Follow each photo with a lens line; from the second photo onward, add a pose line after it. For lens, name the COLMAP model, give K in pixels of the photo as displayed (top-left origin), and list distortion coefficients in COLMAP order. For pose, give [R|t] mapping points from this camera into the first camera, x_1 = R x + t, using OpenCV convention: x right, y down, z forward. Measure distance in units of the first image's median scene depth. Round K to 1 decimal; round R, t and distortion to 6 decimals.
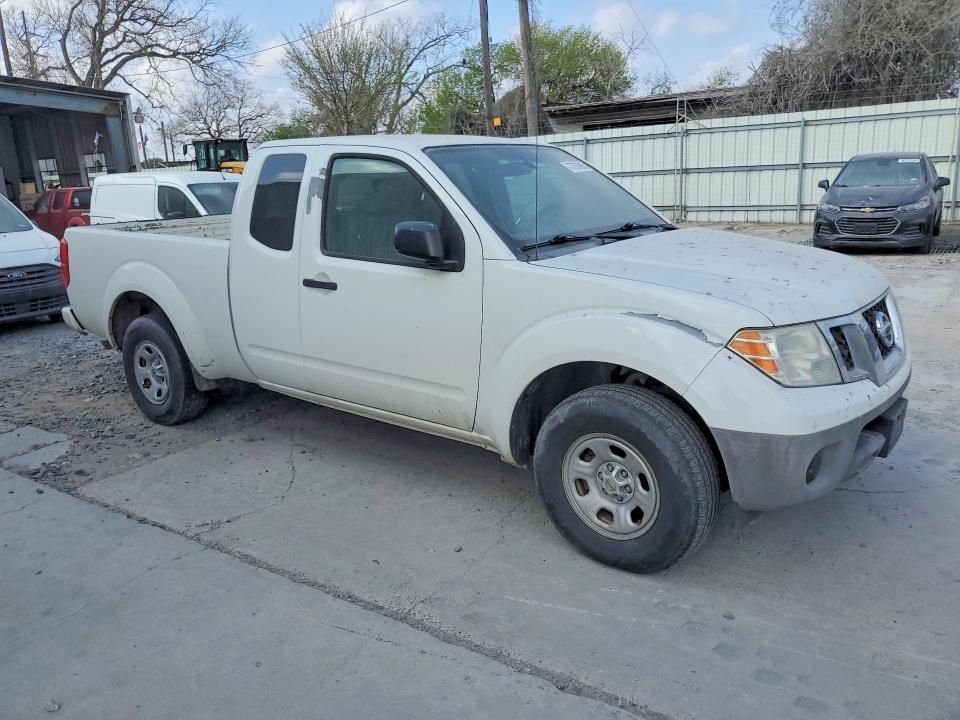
lens RADIAL K [[760.4, 0, 480.0], [0, 760.4, 360.0], [0, 0, 1]] dist [-0.139483, 0.246240]
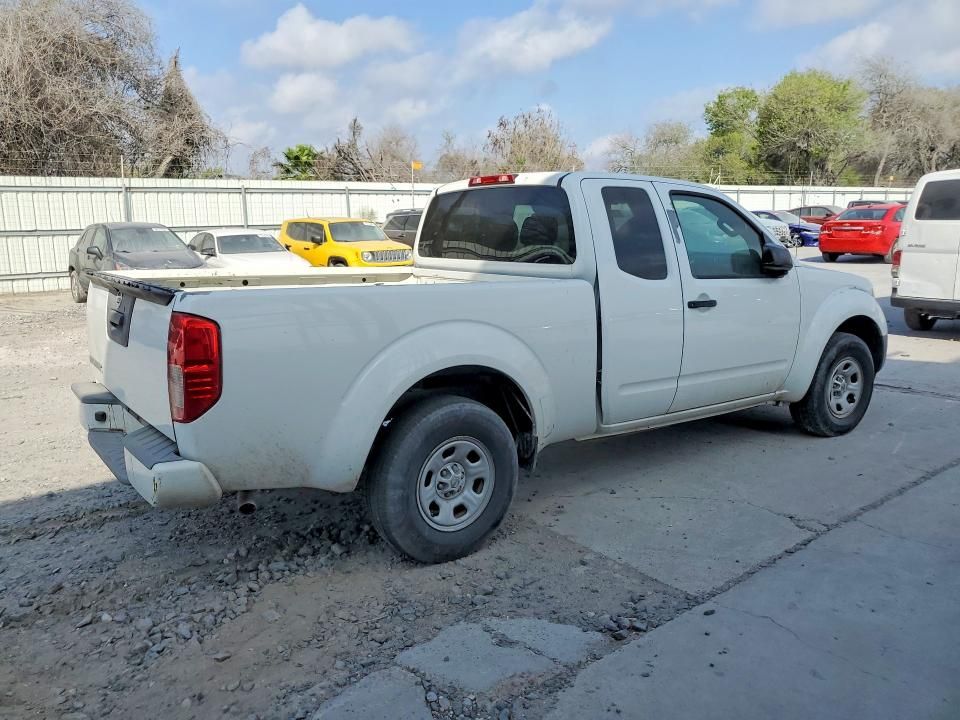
lens RADIAL K [[738.7, 0, 484.3], [0, 738.7, 359.9], [0, 0, 1]] dist [0.018615, 0.003665]
pose [[0.299975, -0.142213, 0.943287, -1.542762], [0.237468, 0.968830, 0.070547, -0.197230], [-0.923918, 0.202838, 0.324396, 1.083447]]
